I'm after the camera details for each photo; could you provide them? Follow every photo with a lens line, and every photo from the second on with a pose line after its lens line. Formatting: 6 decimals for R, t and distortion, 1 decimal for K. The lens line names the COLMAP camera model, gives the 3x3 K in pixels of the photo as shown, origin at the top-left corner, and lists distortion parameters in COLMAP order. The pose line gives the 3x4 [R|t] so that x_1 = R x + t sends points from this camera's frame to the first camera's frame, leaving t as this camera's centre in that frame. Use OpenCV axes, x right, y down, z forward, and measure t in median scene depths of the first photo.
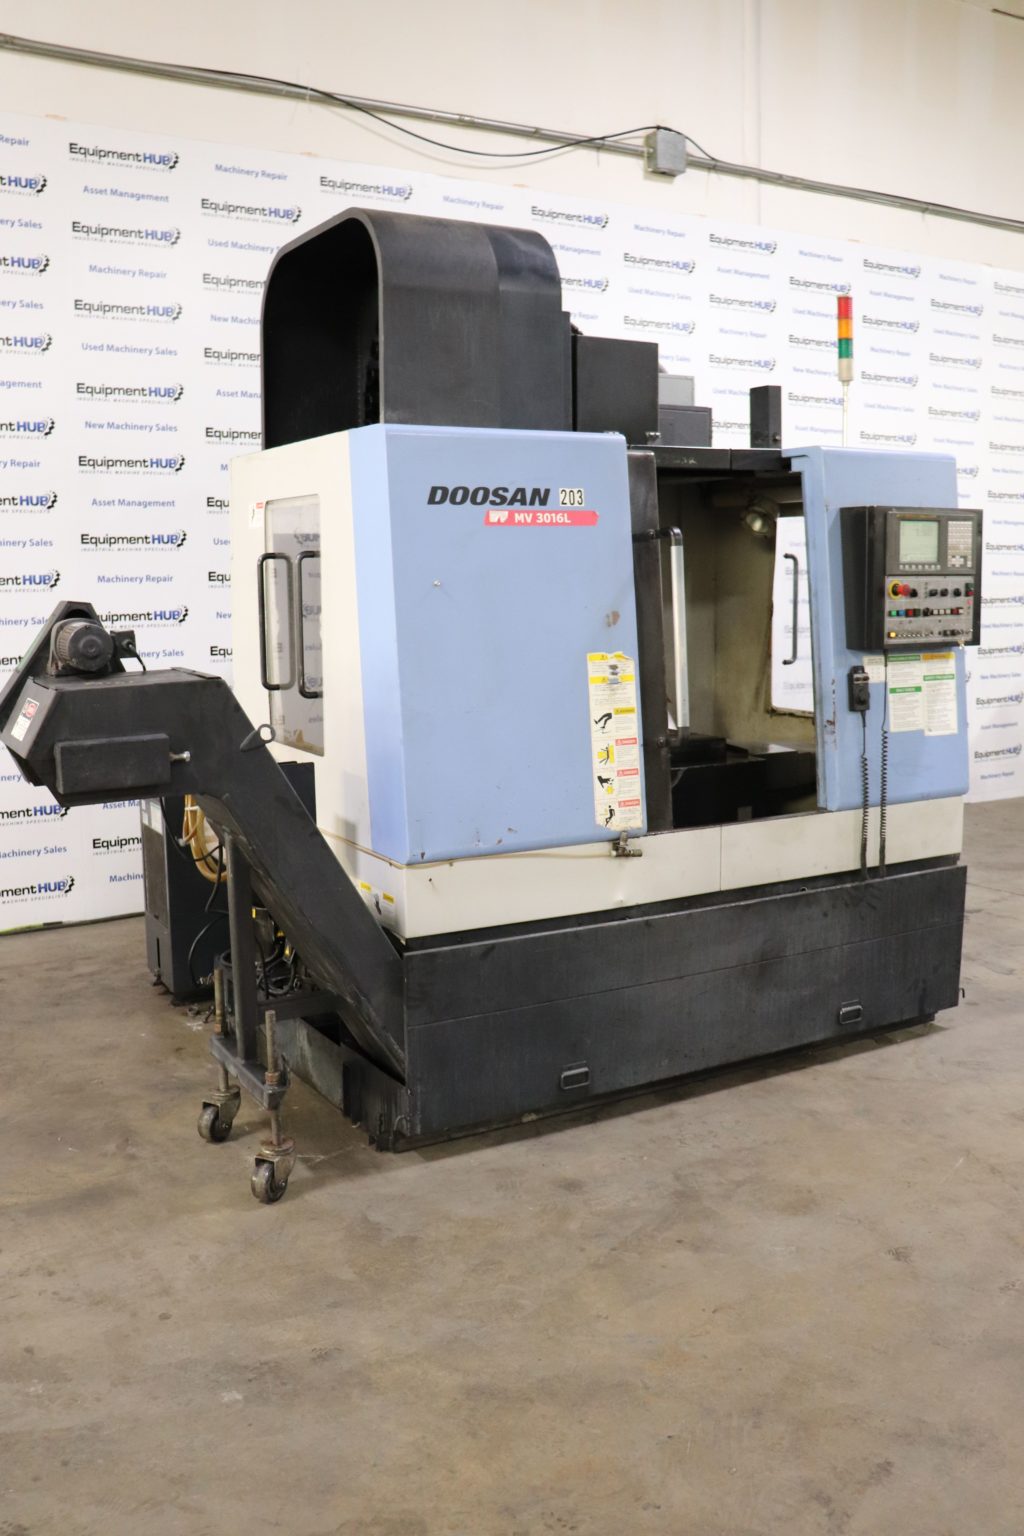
lens RADIAL K [[1399.2, 0, 512.0], [0, 1399.2, 768.0], [0, 0, 1]] dist [-0.162512, 0.176772]
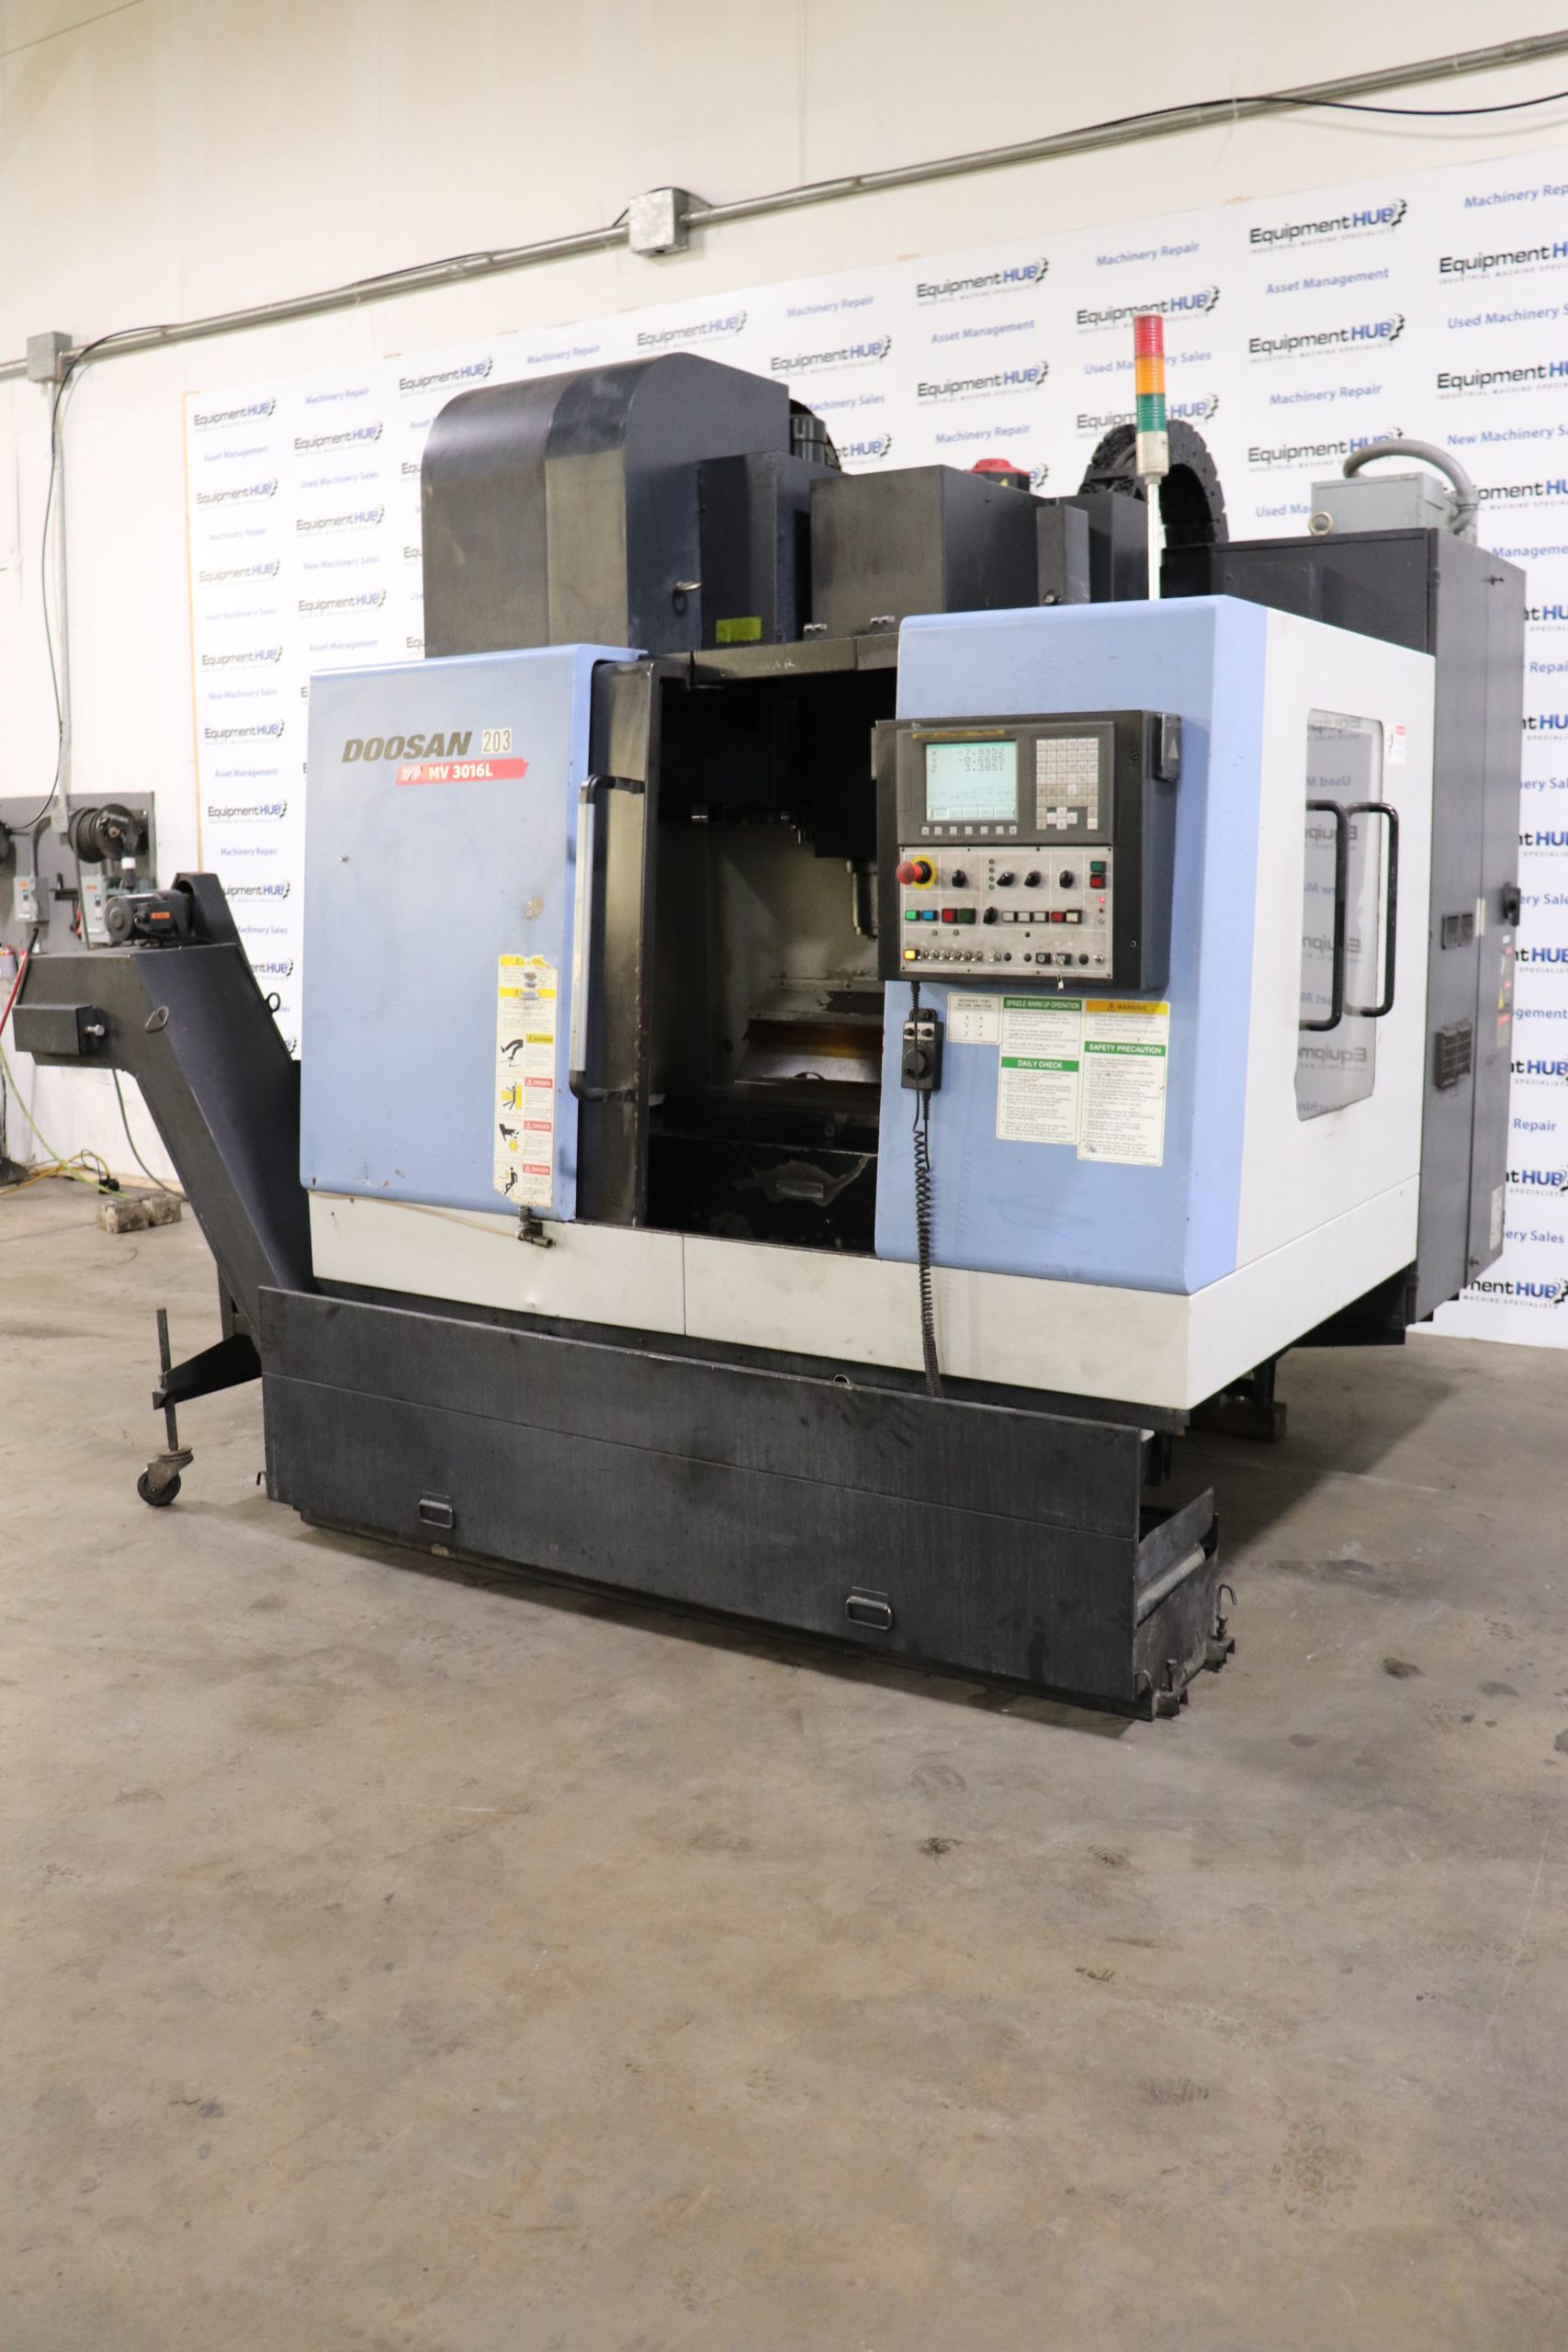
lens RADIAL K [[2001.3, 0, 784.0], [0, 2001.3, 1176.0], [0, 0, 1]] dist [-0.195228, 0.214871]
pose [[0.461193, 0.153393, -0.873940, 0.964110], [-0.117671, 0.986817, 0.111108, -0.092731], [0.879463, 0.051595, 0.473163, 0.593023]]
